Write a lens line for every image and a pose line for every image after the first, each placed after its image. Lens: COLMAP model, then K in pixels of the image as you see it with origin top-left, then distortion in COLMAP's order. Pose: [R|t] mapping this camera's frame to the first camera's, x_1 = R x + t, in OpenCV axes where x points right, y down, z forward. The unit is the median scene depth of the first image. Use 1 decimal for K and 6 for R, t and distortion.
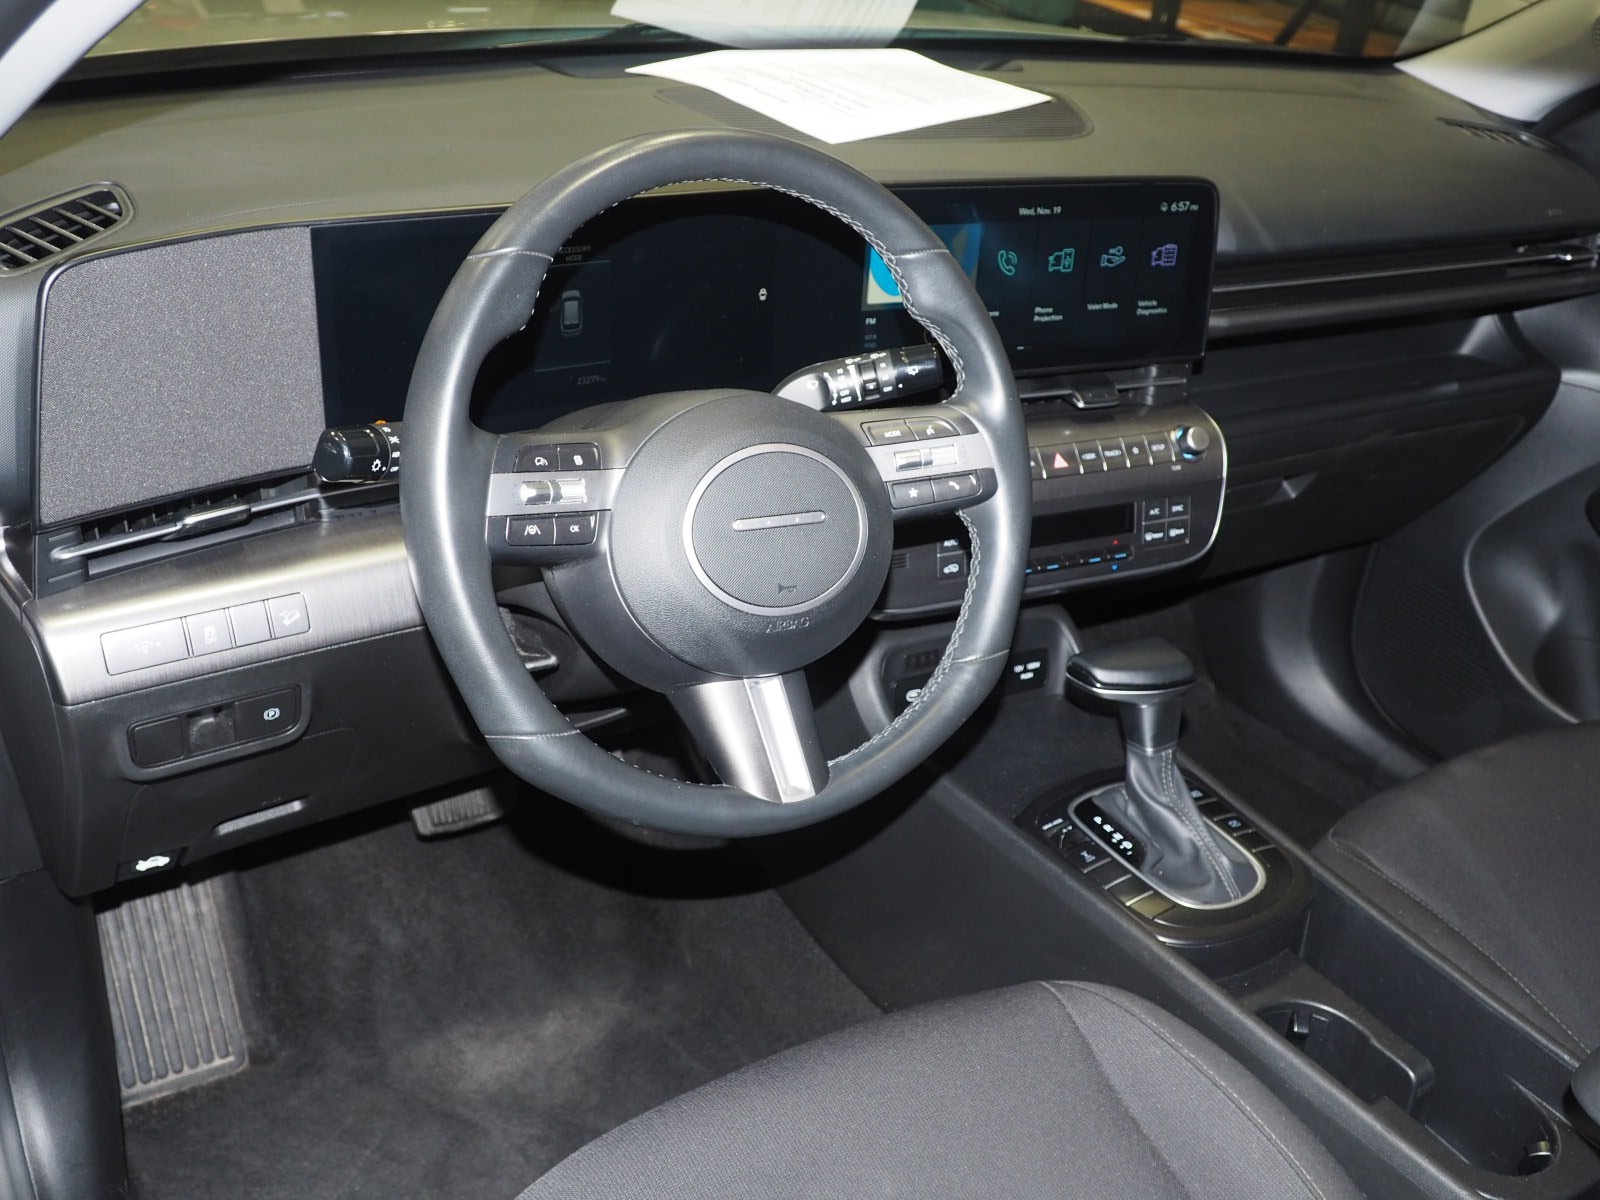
lens RADIAL K [[1567.1, 0, 800.0], [0, 1567.1, 600.0], [0, 0, 1]] dist [-0.011315, 0.016632]
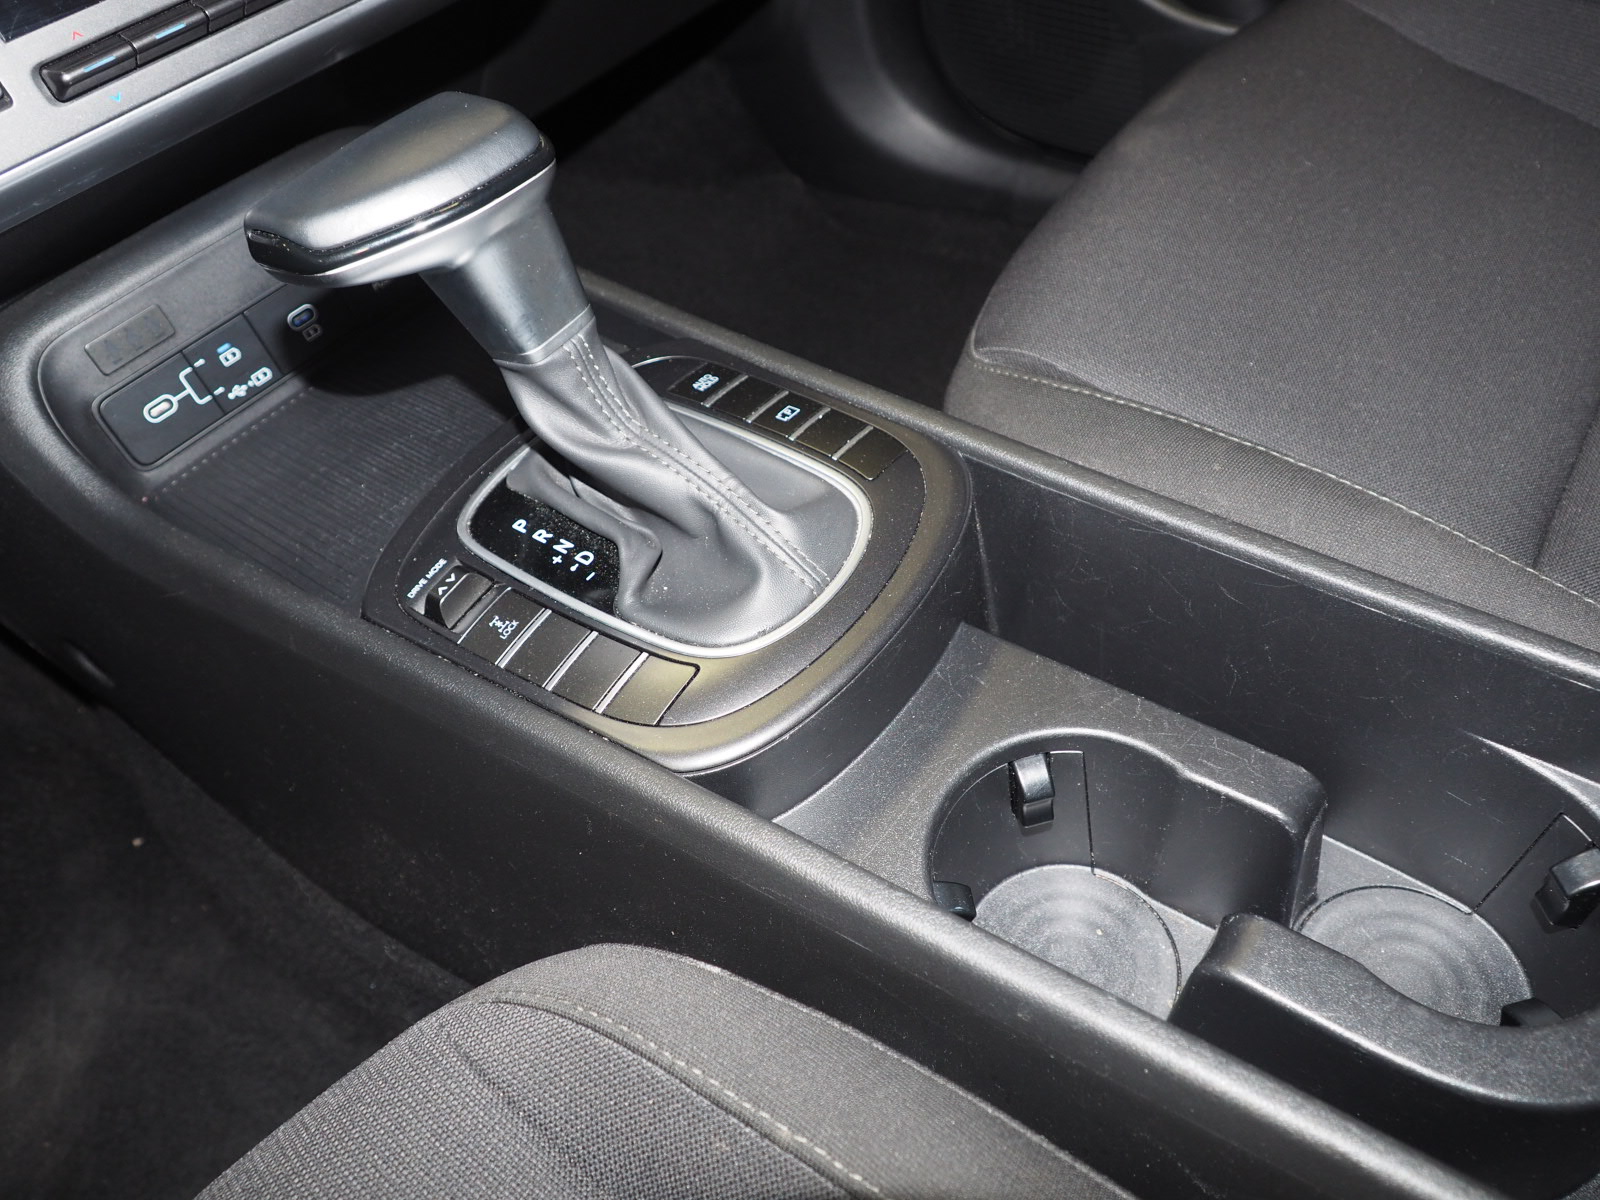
lens RADIAL K [[1231.2, 0, 822.0], [0, 1231.2, 609.6], [0, 0, 1]] dist [-0.026678, -0.000255]
pose [[0.905750, -0.415735, 0.082347, 0.230905], [0.367625, 0.867374, 0.335432, 0.070264], [-0.210876, -0.273545, 0.938459, 0.618235]]
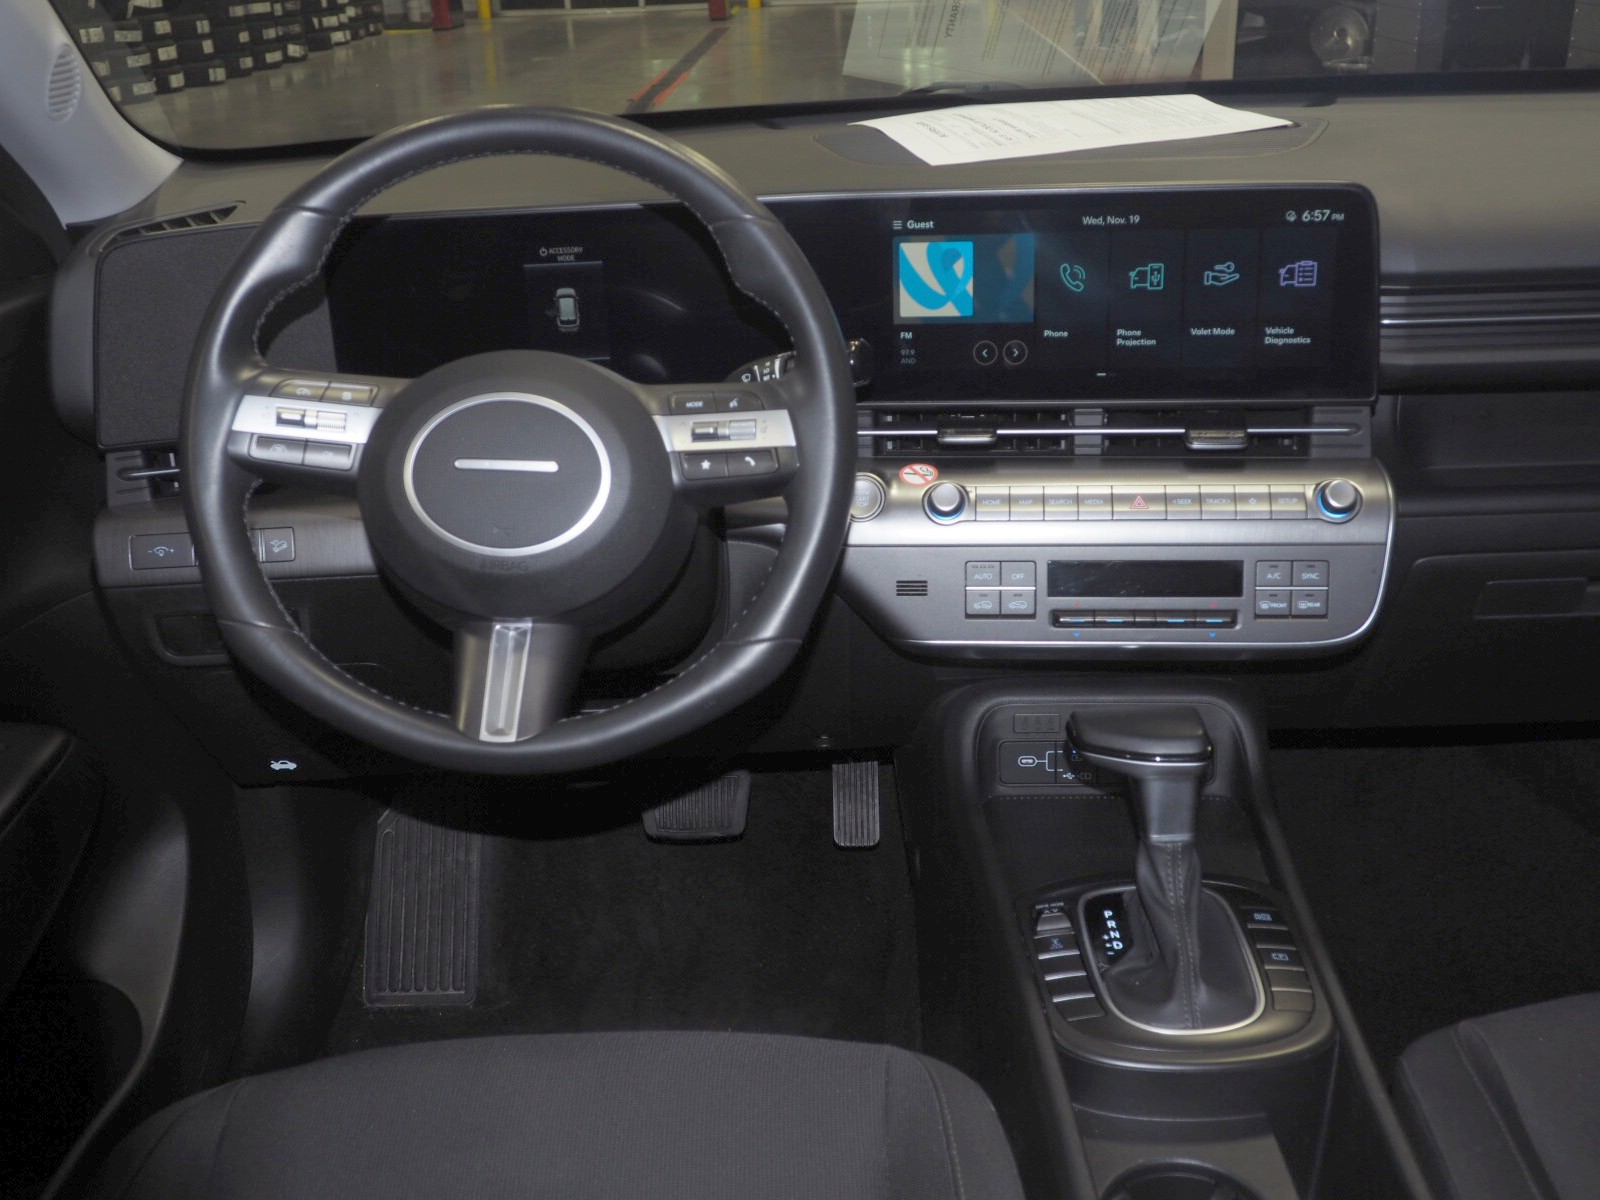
lens RADIAL K [[1511.1, 0, 800.0], [0, 1511.1, 600.0], [0, 0, 1]] dist [-0.004488, 0.006010]
pose [[0.827956, 0.090736, -0.553405, 0.489050], [-0.151049, 0.986436, -0.064251, 0.049545], [0.540068, 0.136789, 0.830431, 0.199840]]
